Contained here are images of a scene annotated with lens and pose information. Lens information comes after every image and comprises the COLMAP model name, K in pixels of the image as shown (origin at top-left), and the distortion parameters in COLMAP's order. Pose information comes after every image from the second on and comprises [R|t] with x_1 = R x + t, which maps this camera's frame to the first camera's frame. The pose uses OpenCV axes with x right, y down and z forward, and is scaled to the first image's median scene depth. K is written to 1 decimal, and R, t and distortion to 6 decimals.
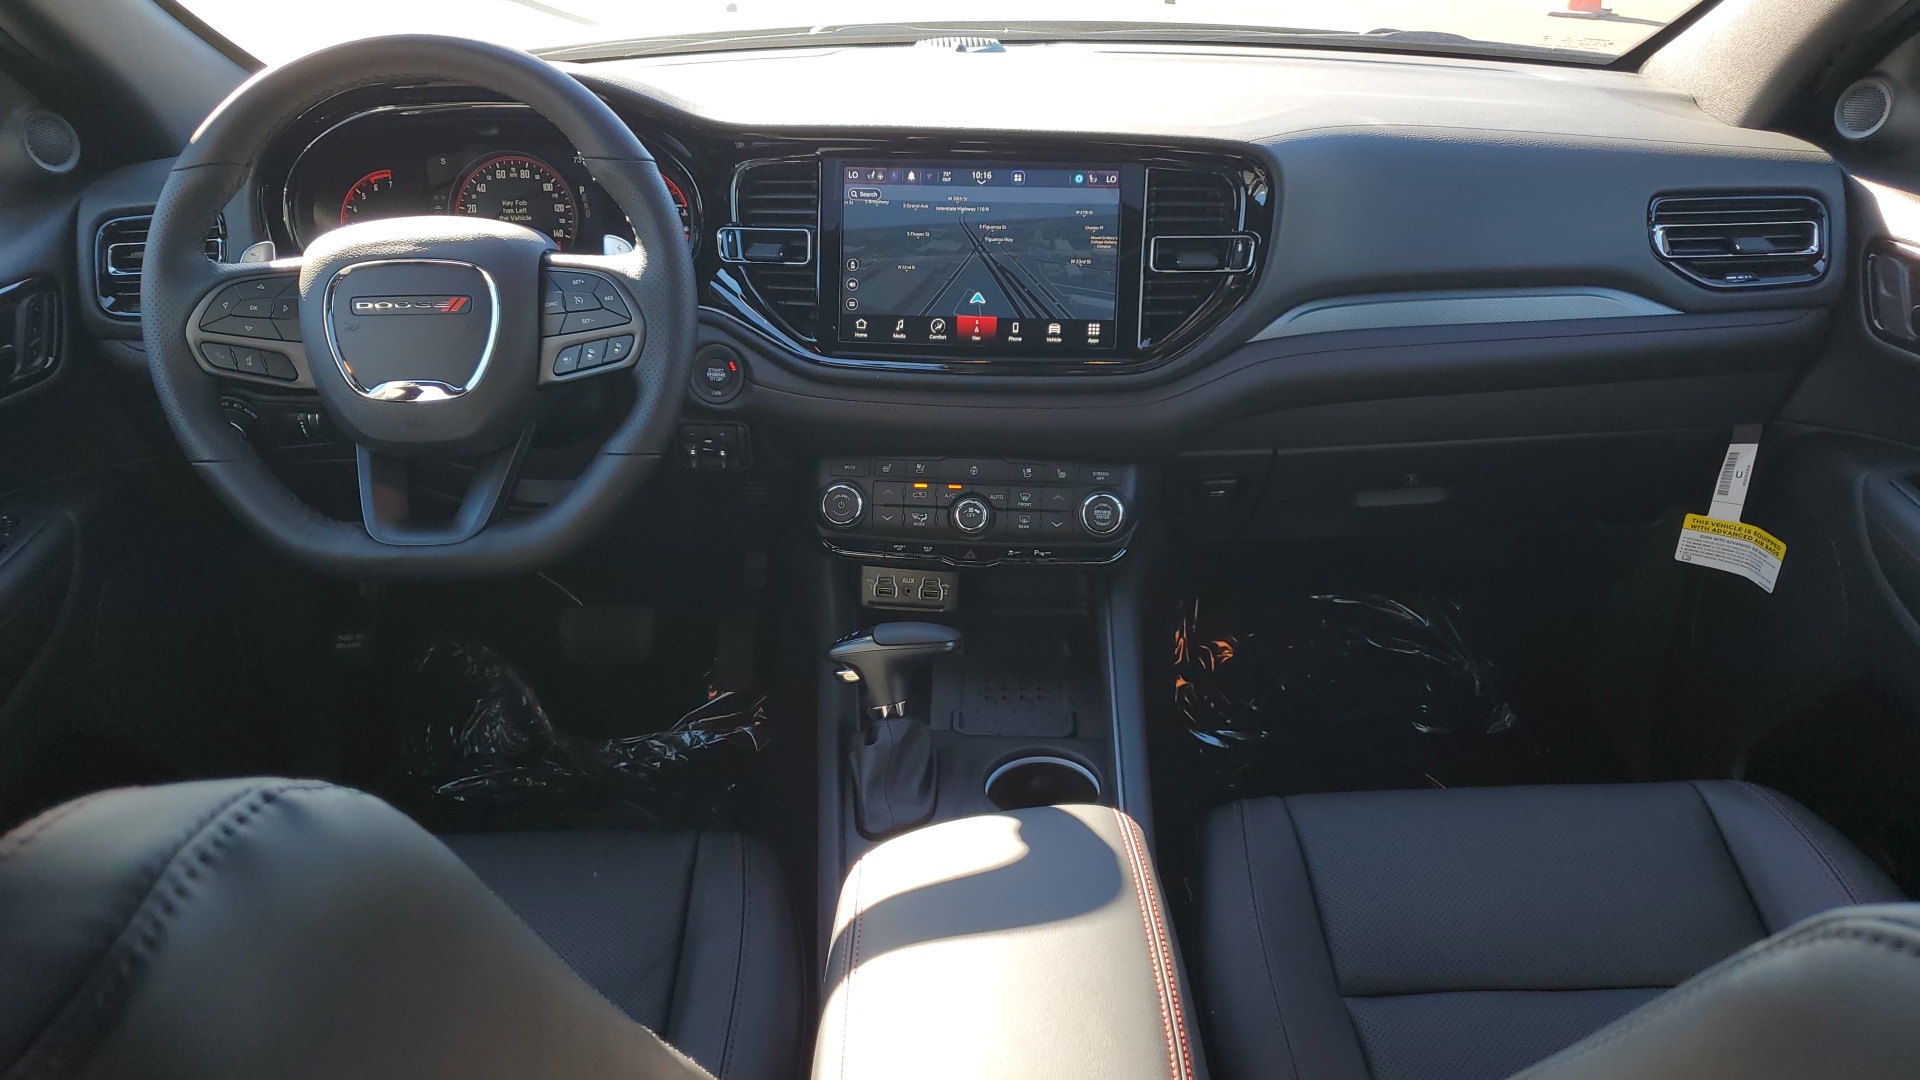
lens RADIAL K [[1488.4, 0, 973.9], [0, 1488.4, 563.1], [0, 0, 1]] dist [0.112383, -0.213373]
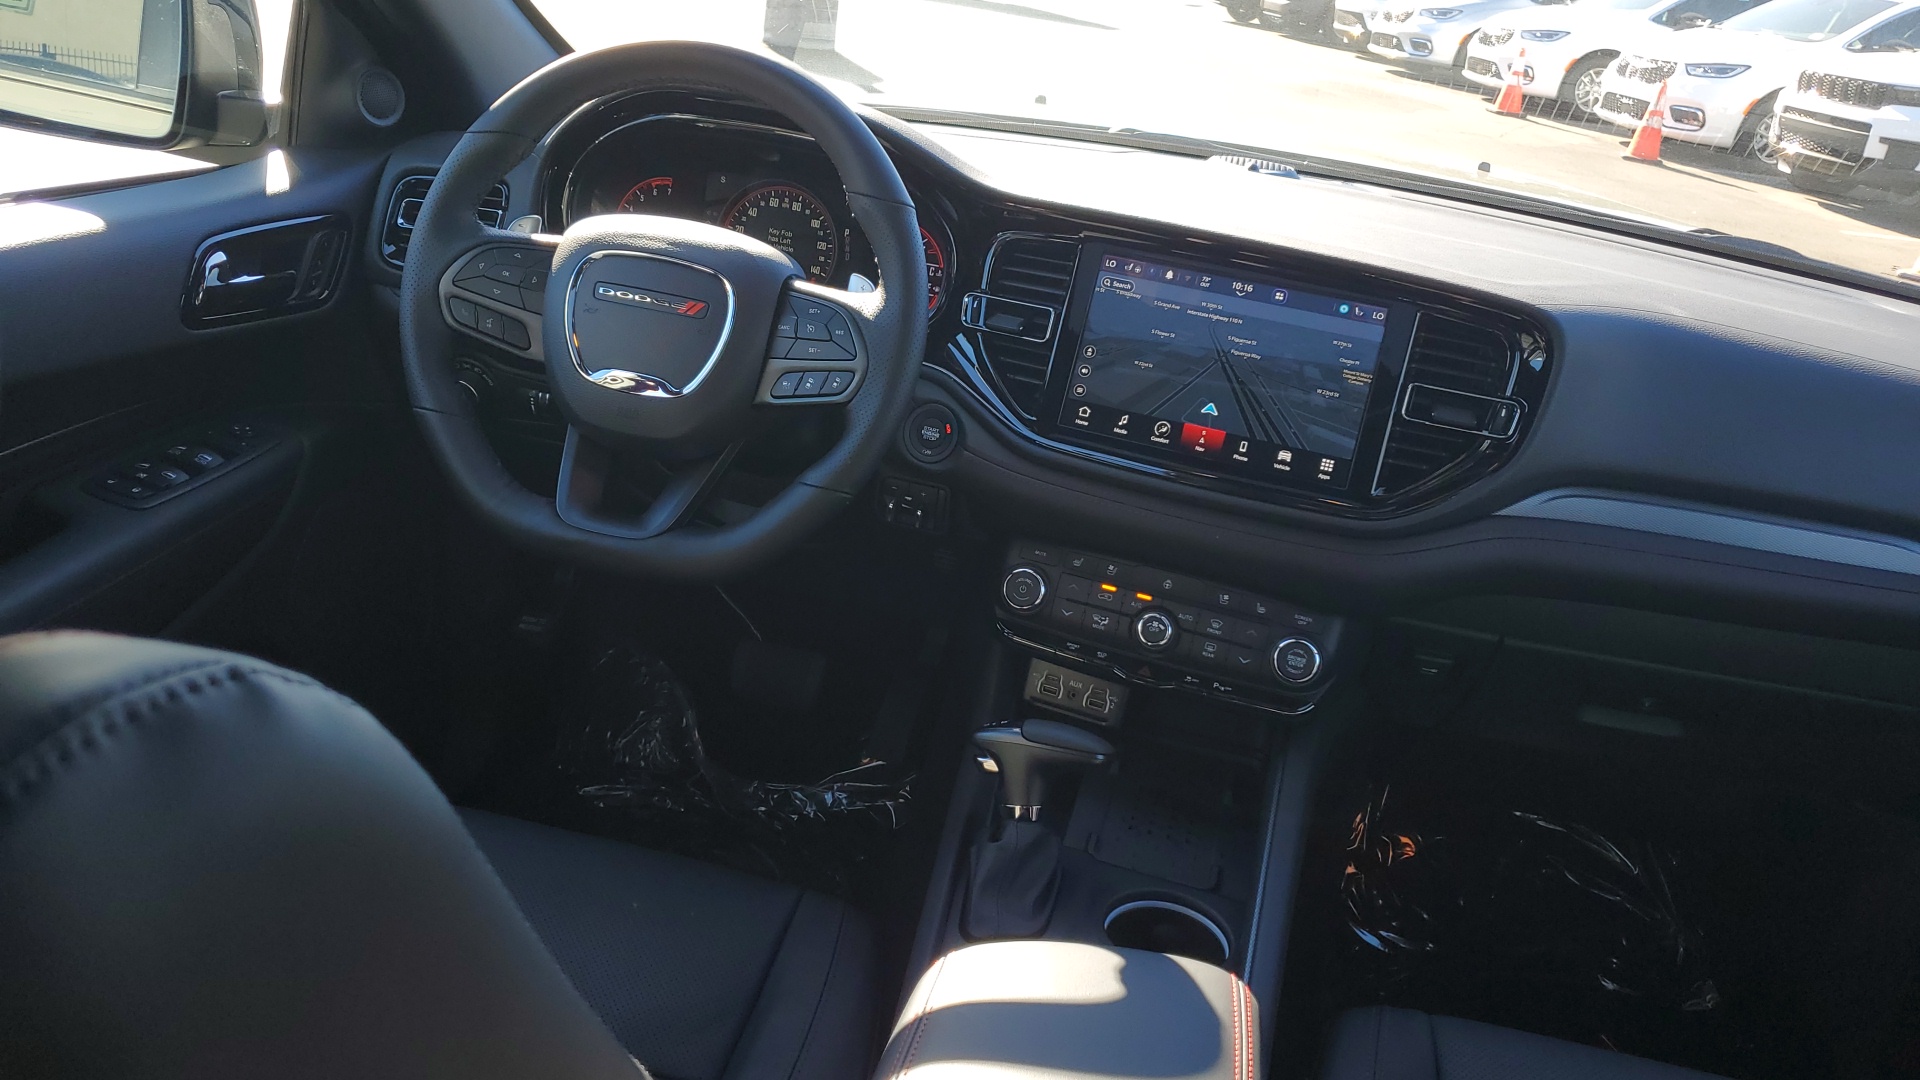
lens RADIAL K [[1505.1, 0, 960.0], [0, 1505.1, 540.0], [0, 0, 1]] dist [0.103007, -0.206577]
pose [[0.964469, 0.212843, -0.156516, 0.017104], [-0.226243, 0.971311, -0.073271, 0.010755], [0.136431, 0.106079, 0.984954, 0.036512]]
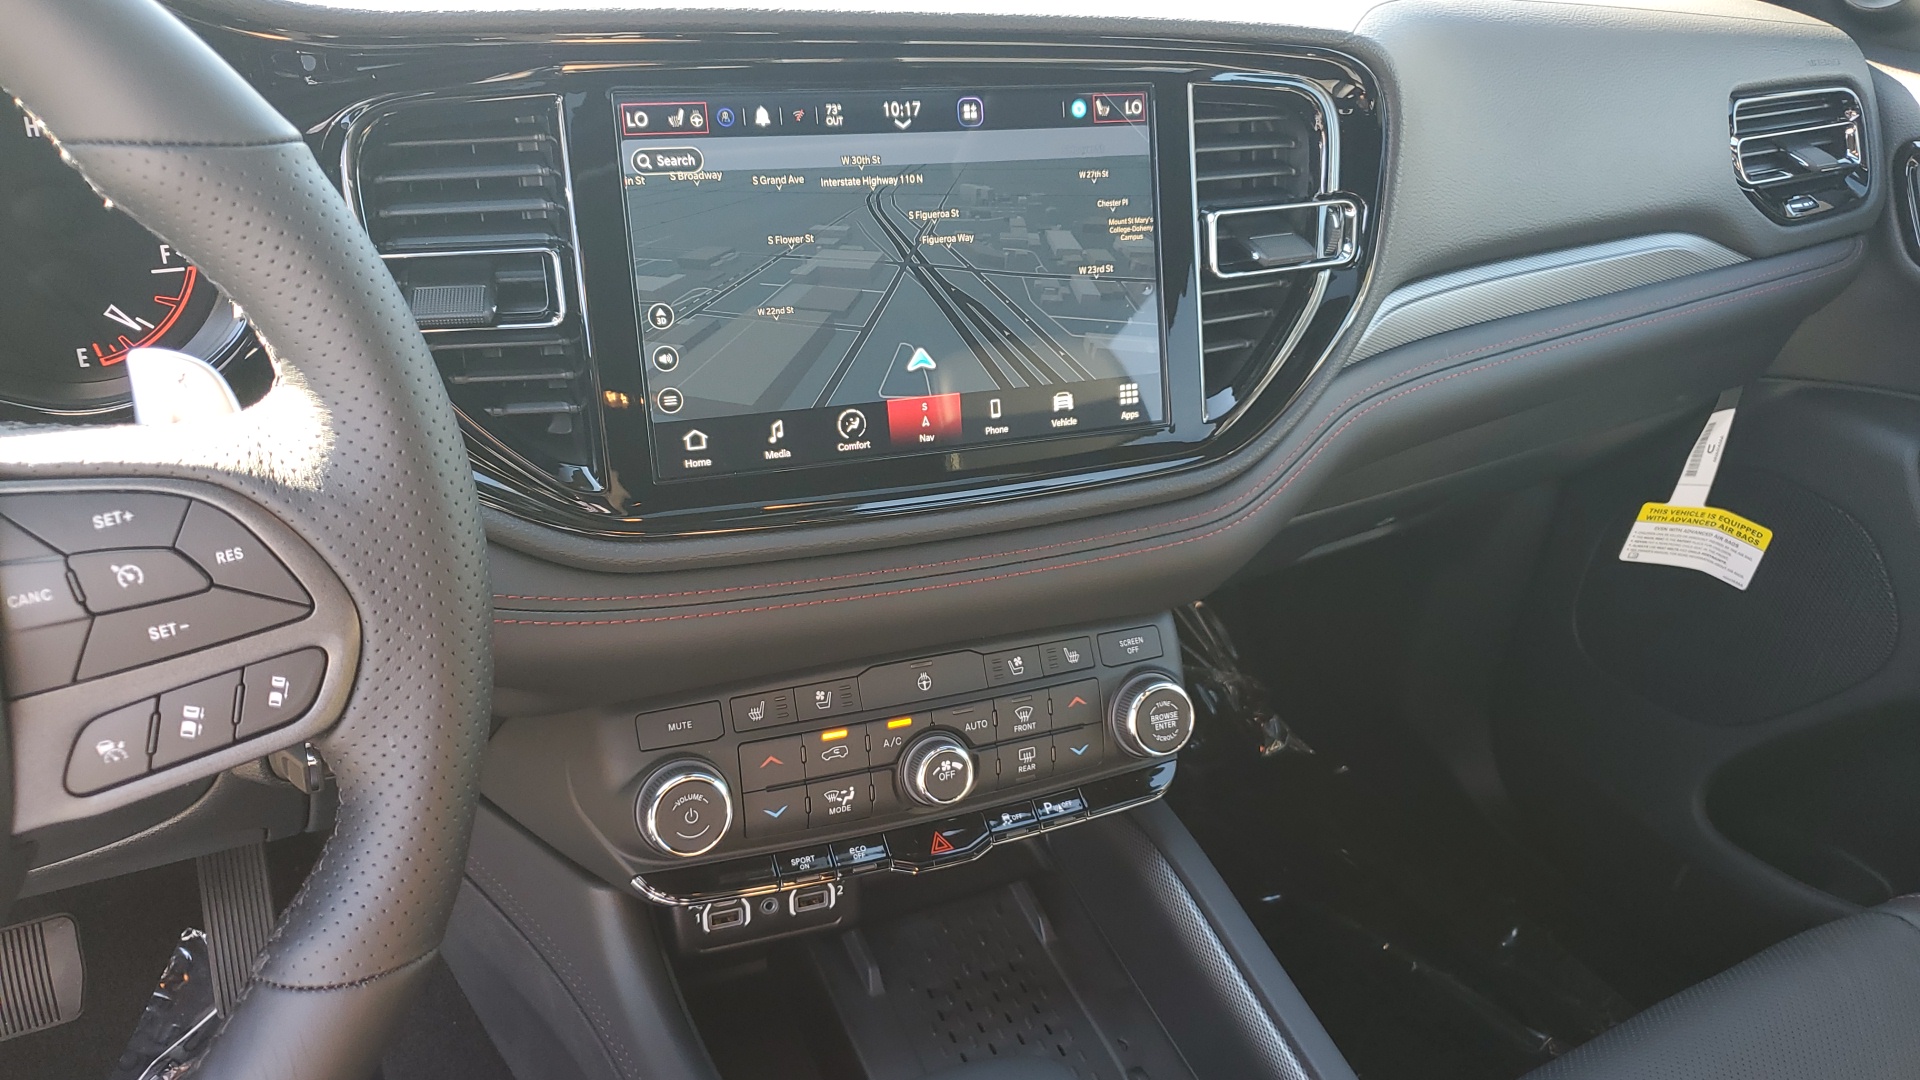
lens RADIAL K [[1505.1, 0, 960.0], [0, 1505.1, 540.0], [0, 0, 1]] dist [0.103007, -0.206577]
pose [[0.877108, -0.168100, 0.449916, -0.222223], [0.129696, 0.984848, 0.115124, -0.174143], [-0.462451, -0.042624, 0.885620, 0.545634]]
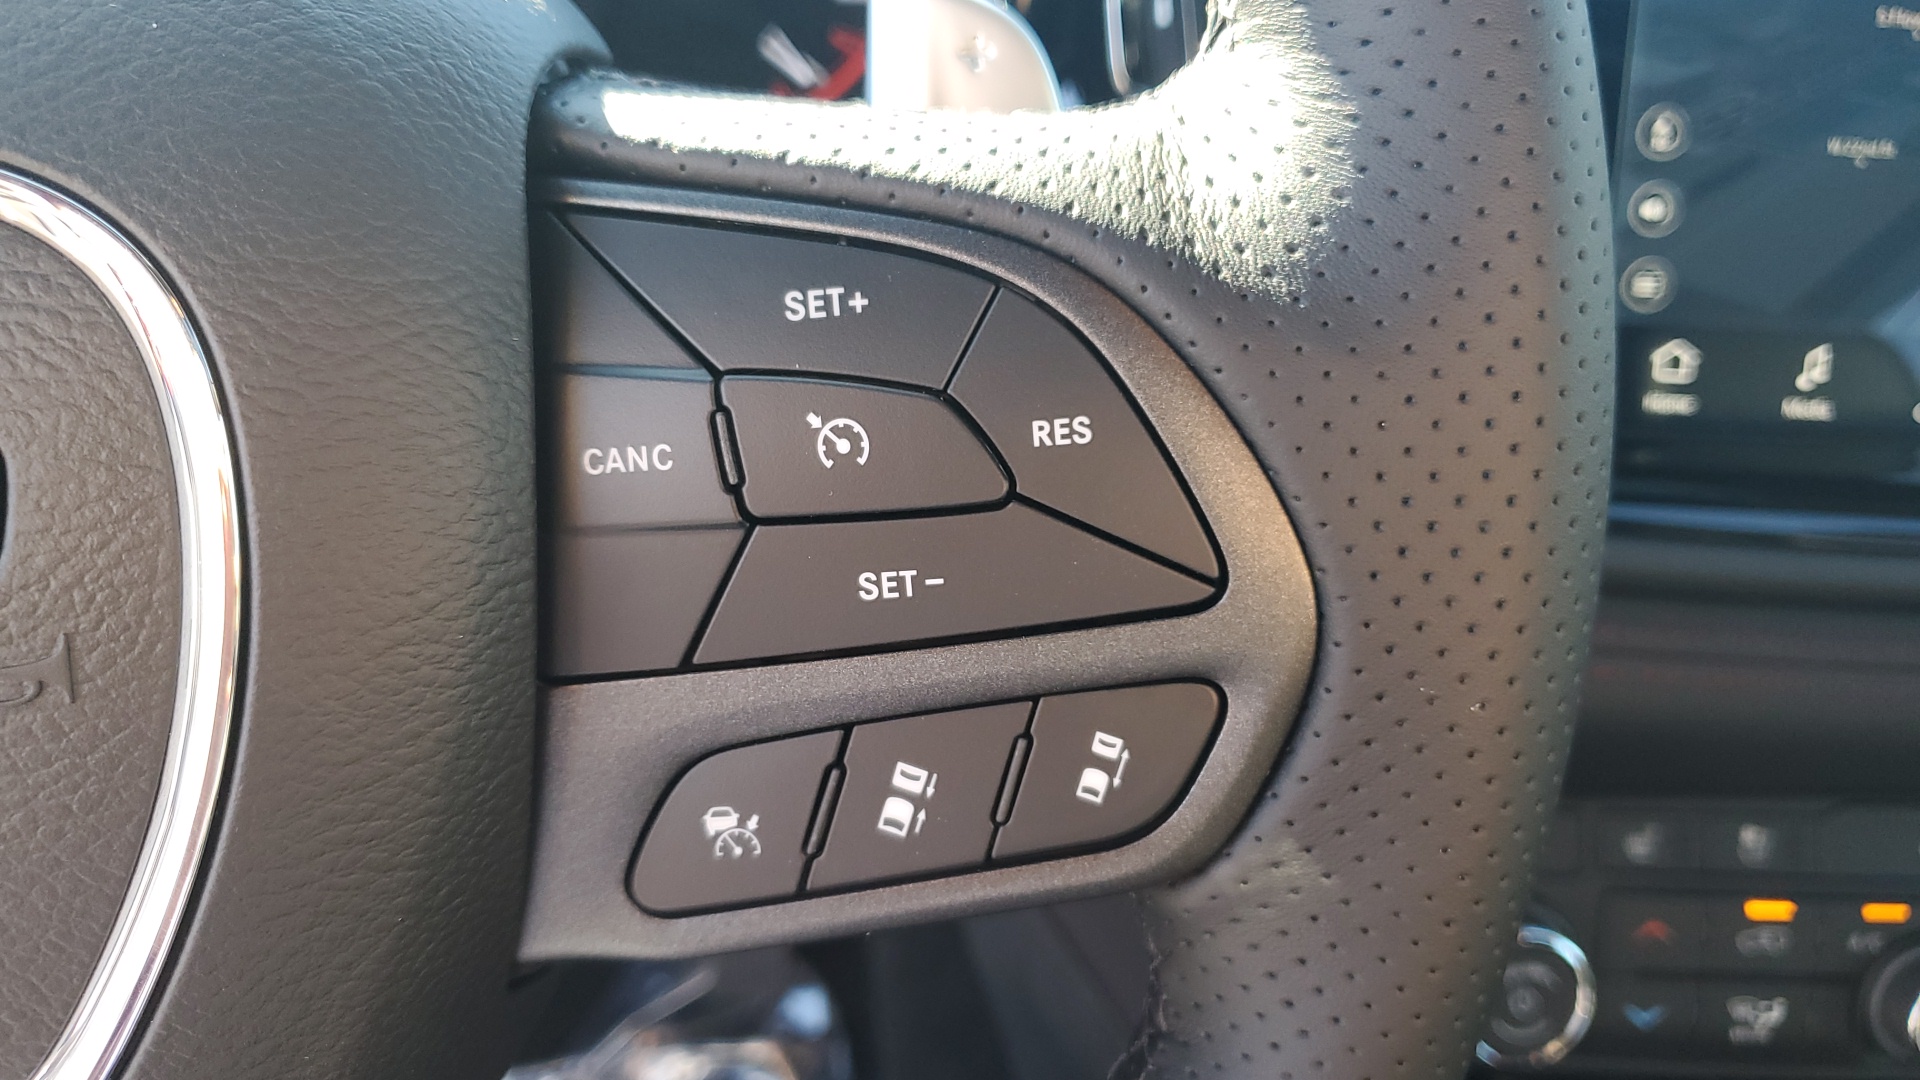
lens RADIAL K [[1547.5, 0, 963.9], [0, 1547.5, 530.6], [0, 0, 1]] dist [-0.001823, 0.003471]
pose [[0.987853, -0.013375, 0.154812, -0.241417], [-0.003406, 0.994186, 0.107622, -0.160670], [-0.155352, -0.106842, 0.982064, 0.755644]]
